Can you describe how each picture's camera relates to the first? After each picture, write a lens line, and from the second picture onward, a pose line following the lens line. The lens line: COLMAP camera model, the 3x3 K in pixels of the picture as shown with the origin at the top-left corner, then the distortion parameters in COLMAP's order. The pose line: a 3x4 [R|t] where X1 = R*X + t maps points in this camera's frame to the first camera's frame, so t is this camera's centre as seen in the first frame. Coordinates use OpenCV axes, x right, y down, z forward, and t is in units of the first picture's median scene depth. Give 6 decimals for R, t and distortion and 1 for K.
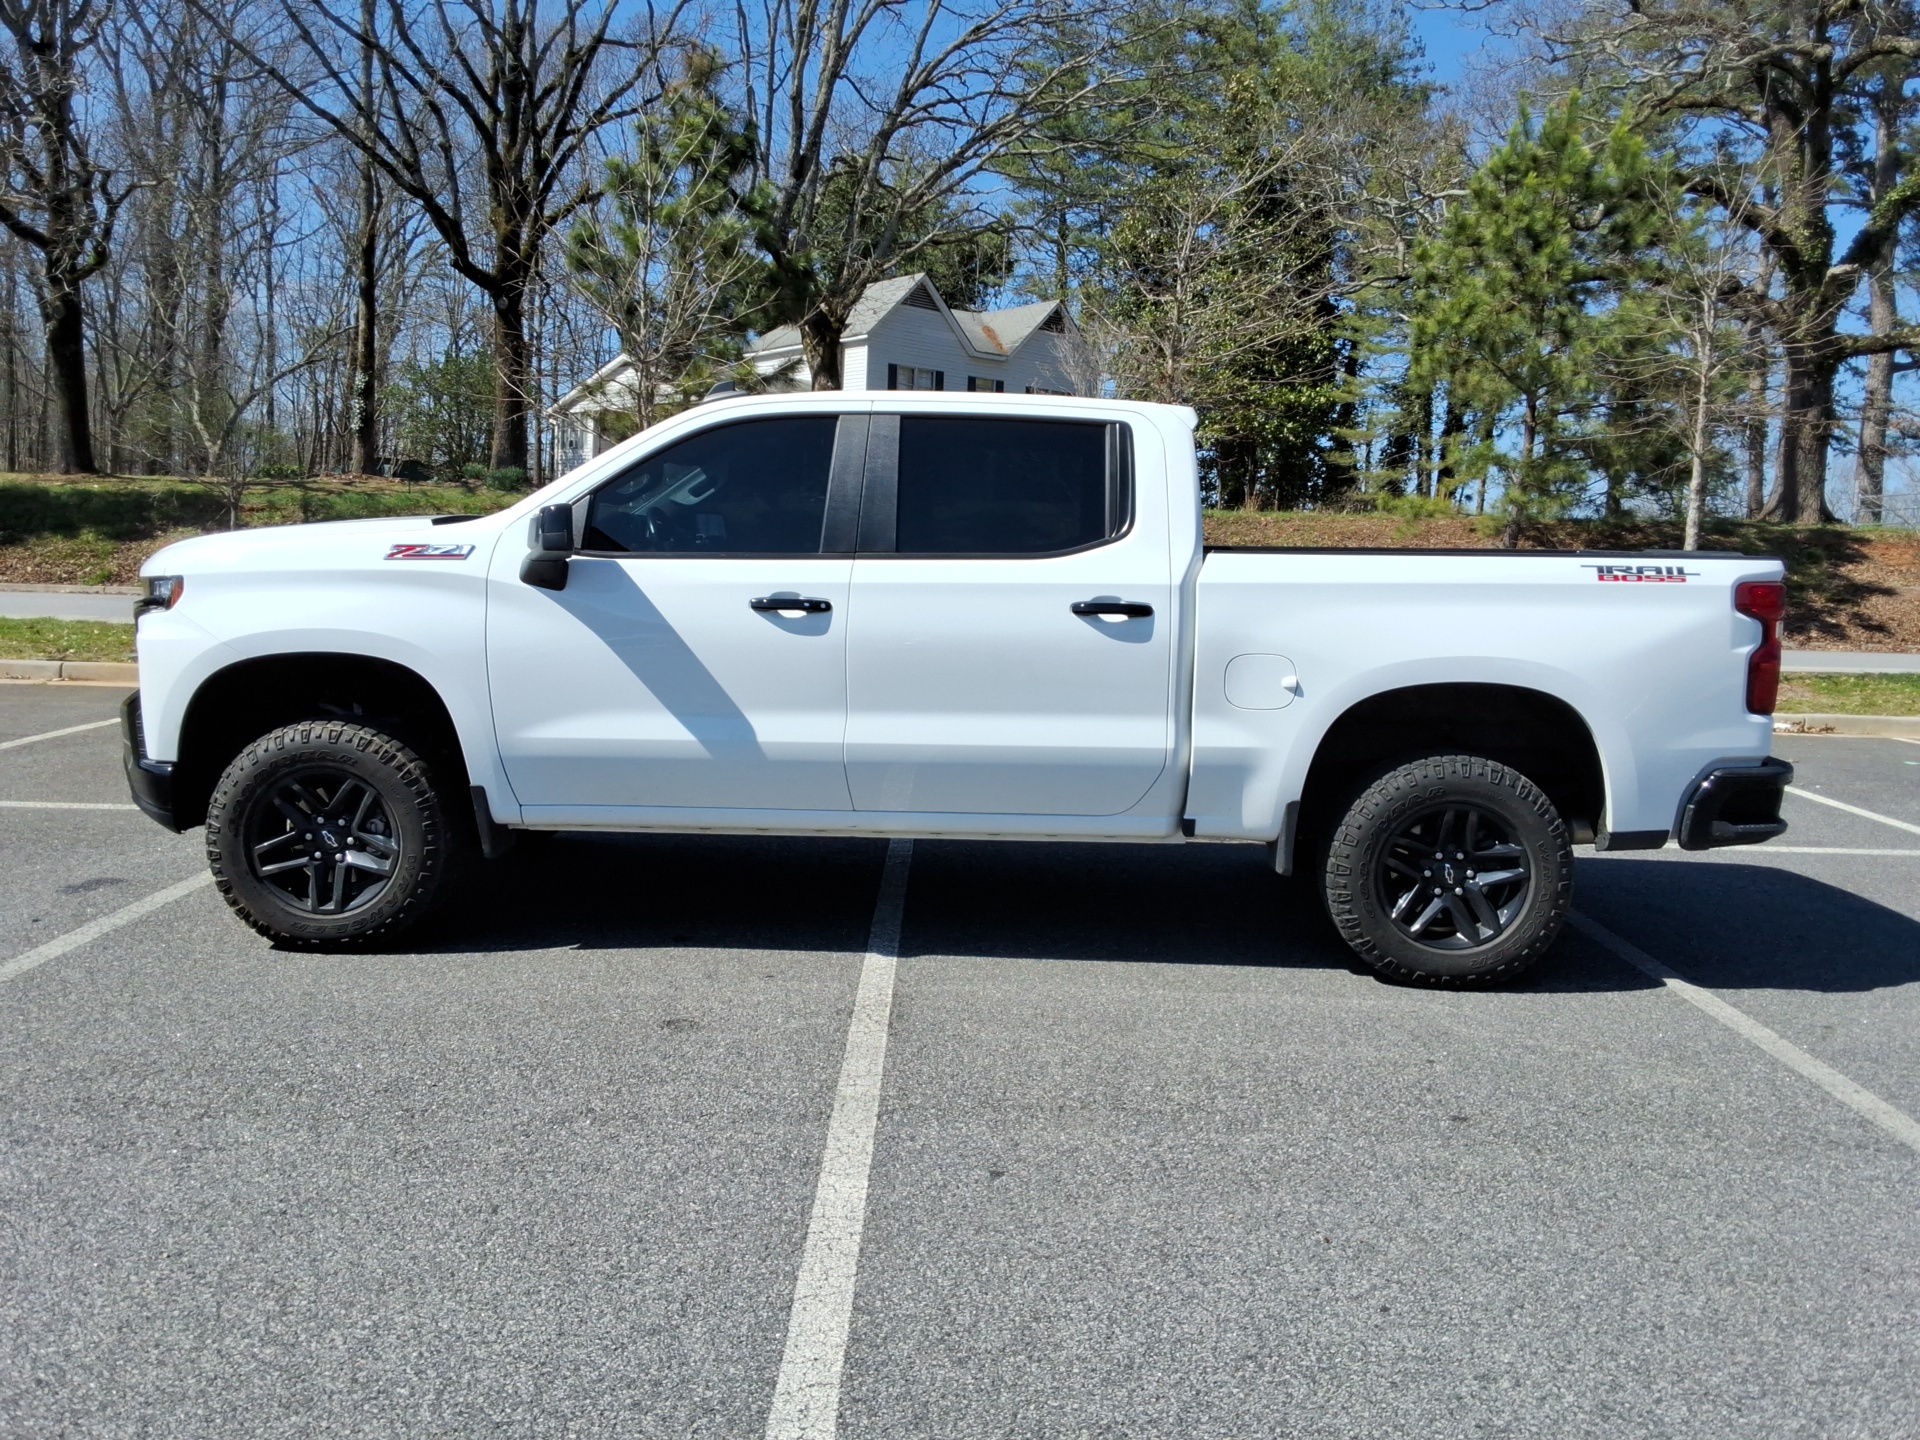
lens RADIAL K [[1535.0, 0, 955.9], [0, 1535.0, 719.4], [0, 0, 1]] dist [0.065628, -0.081657]
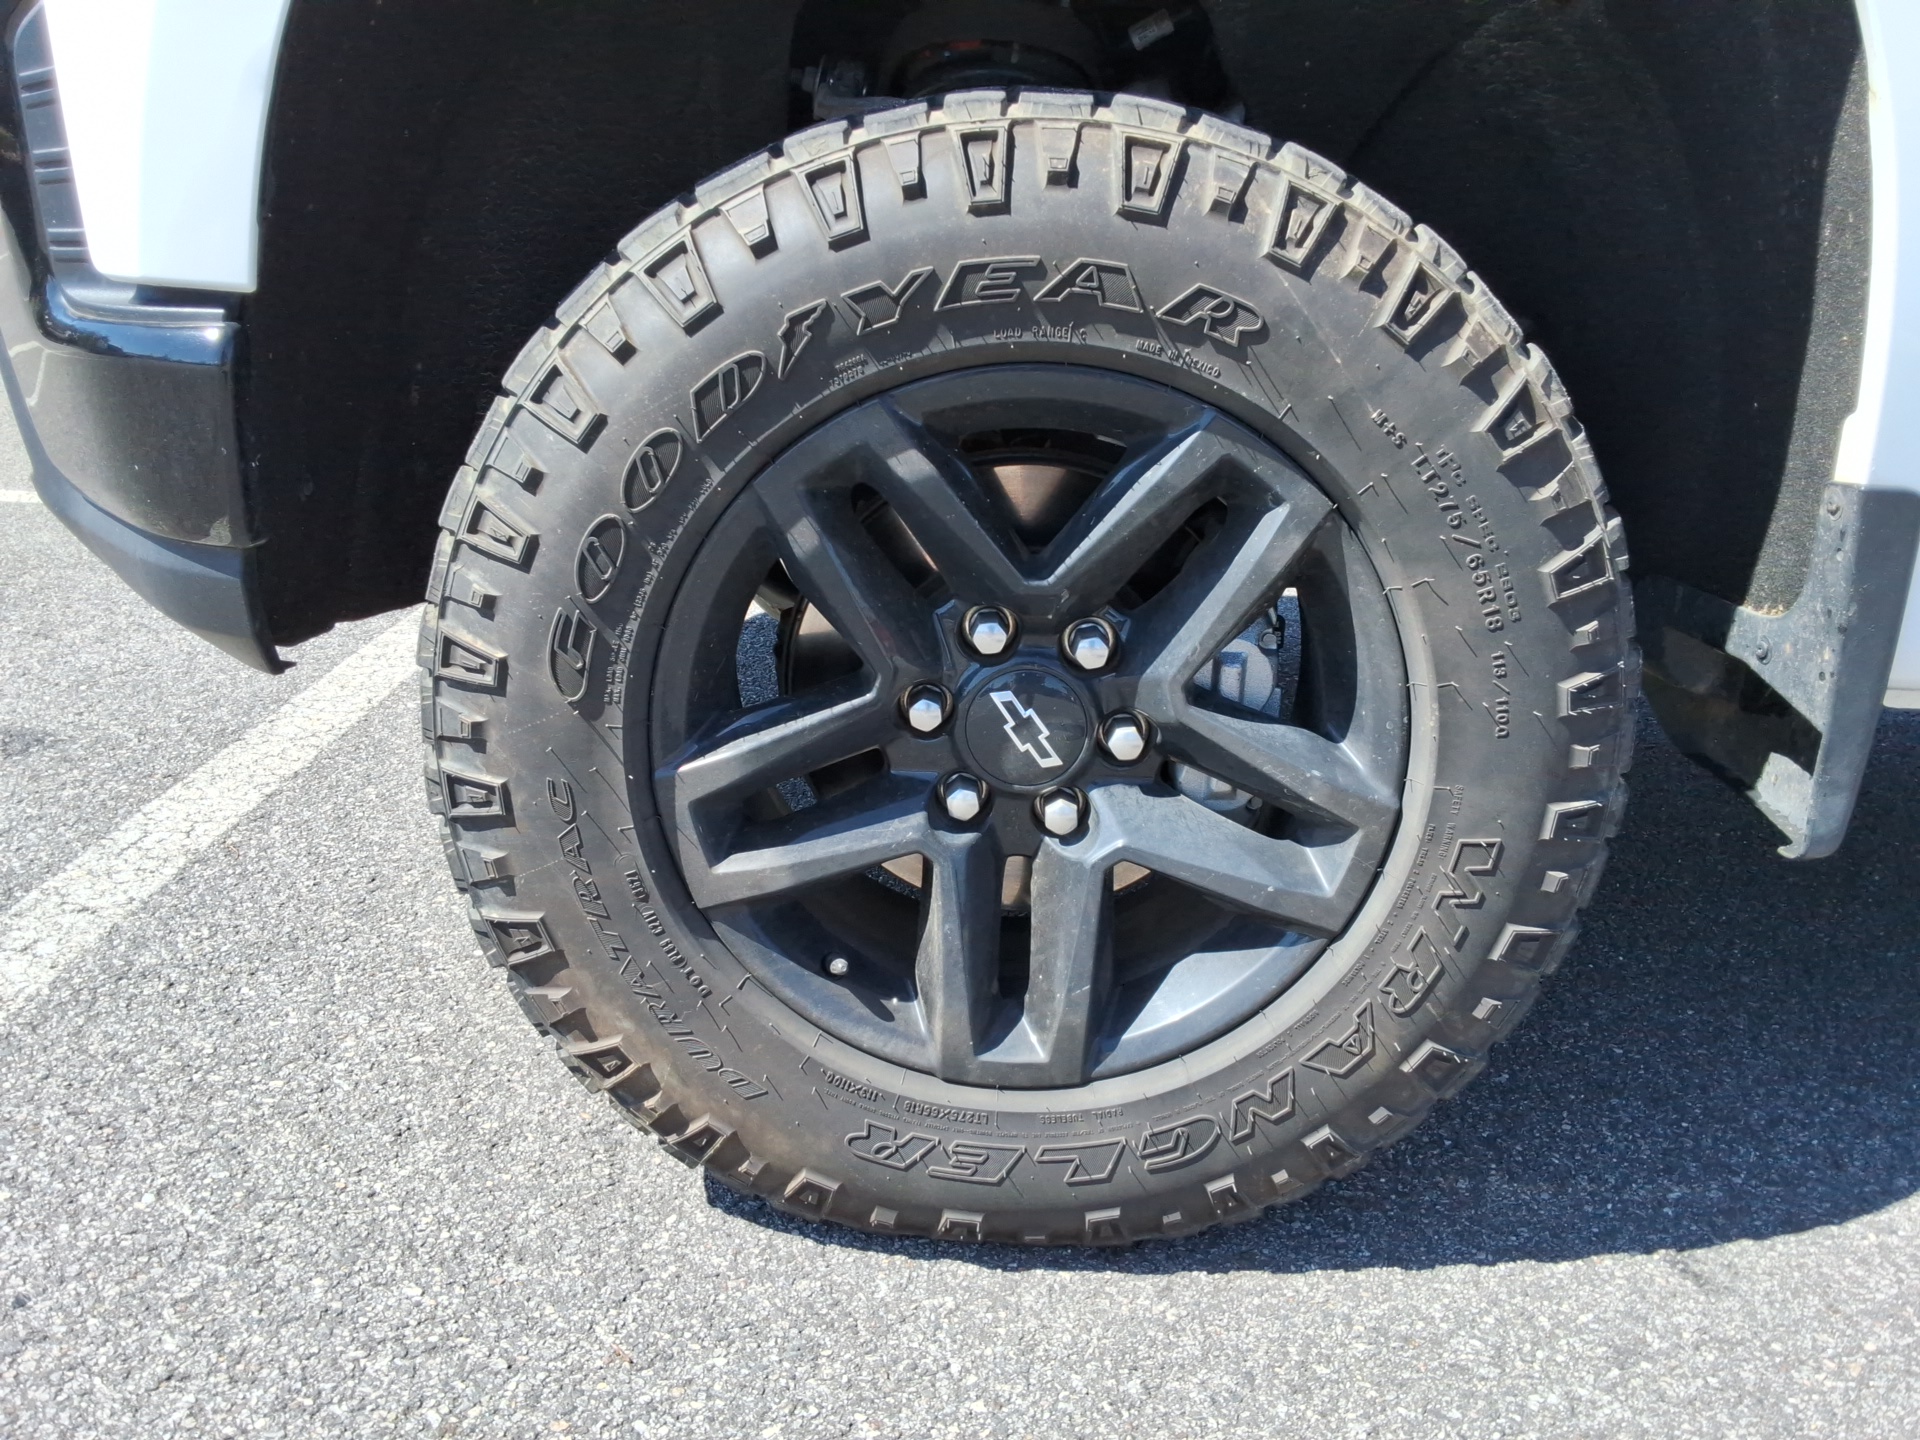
lens RADIAL K [[1535.0, 0, 964.5], [0, 1535.0, 718.8], [0, 0, 1]] dist [0.065628, -0.081657]
pose [[0.998897, 0.034546, 0.031803, -0.420871], [-0.039942, 0.981232, 0.188651, 0.038337], [-0.024689, -0.189713, 0.981529, 0.806710]]
